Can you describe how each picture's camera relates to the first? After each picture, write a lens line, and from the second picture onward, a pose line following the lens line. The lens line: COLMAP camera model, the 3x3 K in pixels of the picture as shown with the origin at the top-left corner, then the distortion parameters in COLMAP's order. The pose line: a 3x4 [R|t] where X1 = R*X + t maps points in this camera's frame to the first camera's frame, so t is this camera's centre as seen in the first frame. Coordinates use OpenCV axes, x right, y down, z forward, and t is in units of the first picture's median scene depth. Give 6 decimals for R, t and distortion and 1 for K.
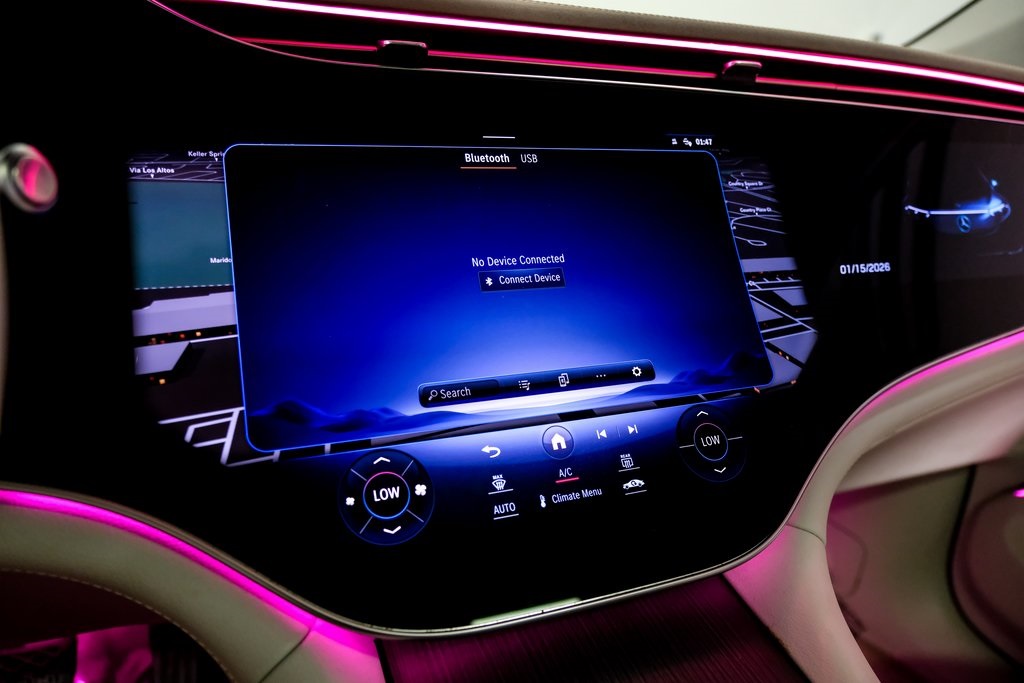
lens RADIAL K [[713.3, 0, 502.0], [0, 713.3, 332.5], [0, 0, 1]] dist [0.001649, -0.002110]
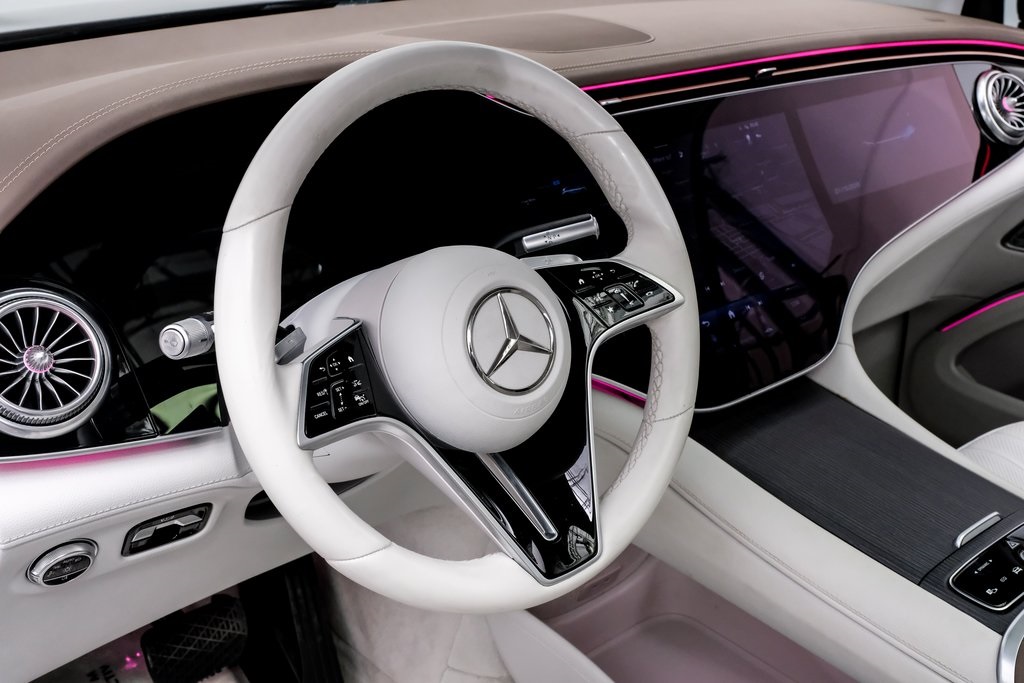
lens RADIAL K [[1206.7, 0, 511.2], [0, 1206.7, 342.5], [0, 0, 1]] dist [0.013188, 0.000000]
pose [[0.944697, -0.168937, 0.281083, -1.383744], [0.142941, 0.983520, 0.110705, -0.210457], [-0.295153, -0.064404, 0.953277, -1.870794]]
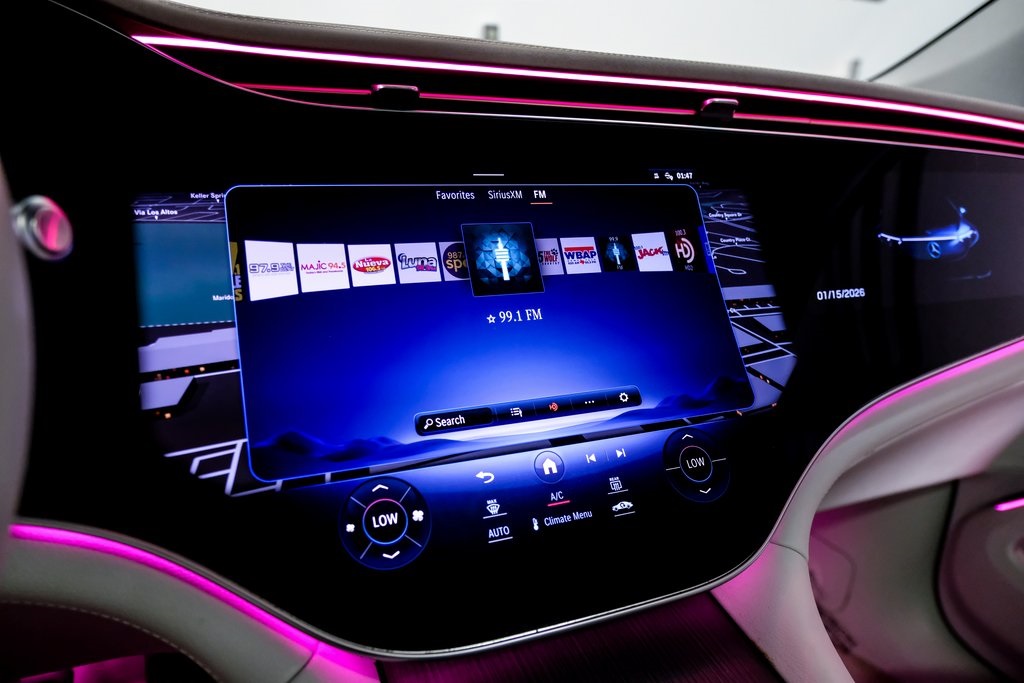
lens RADIAL K [[713.3, 0, 508.6], [0, 713.3, 338.7], [0, 0, 1]] dist [0.001649, -0.002110]
pose [[0.999699, -0.013987, 0.020148, 0.000511], [0.014420, 0.999664, -0.021549, -0.012402], [-0.019840, 0.021833, 0.999565, -0.044929]]
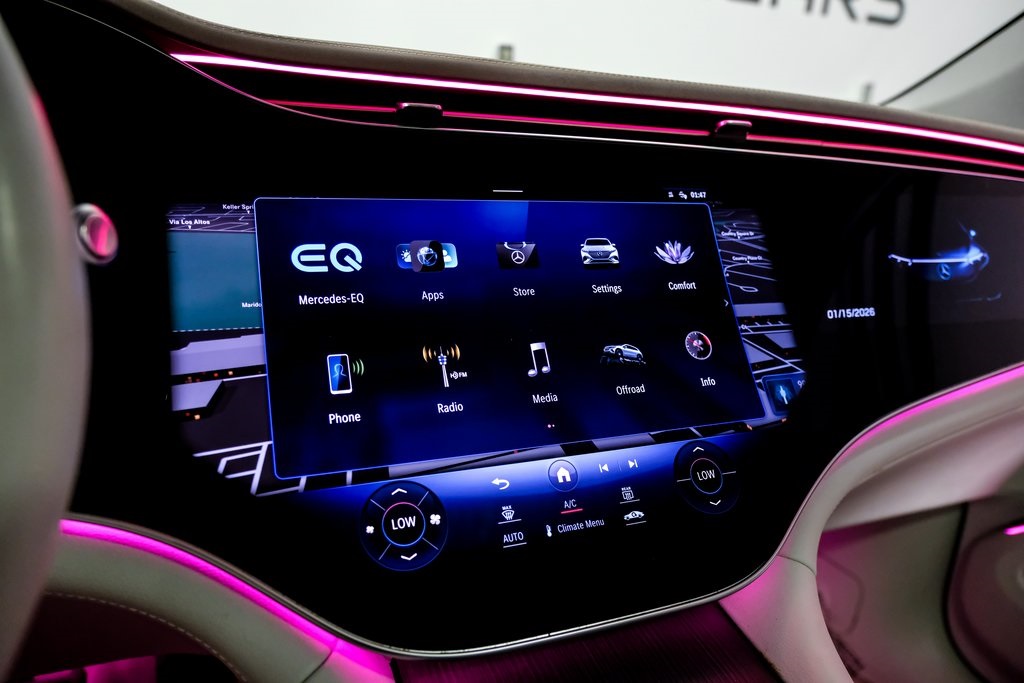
lens RADIAL K [[713.3, 0, 506.1], [0, 713.3, 343.7], [0, 0, 1]] dist [0.001649, -0.002110]
pose [[0.999978, 0.003736, 0.005496, -0.013513], [-0.003516, 0.999214, -0.039494, -0.001163], [-0.005639, 0.039474, 0.999205, -0.075620]]
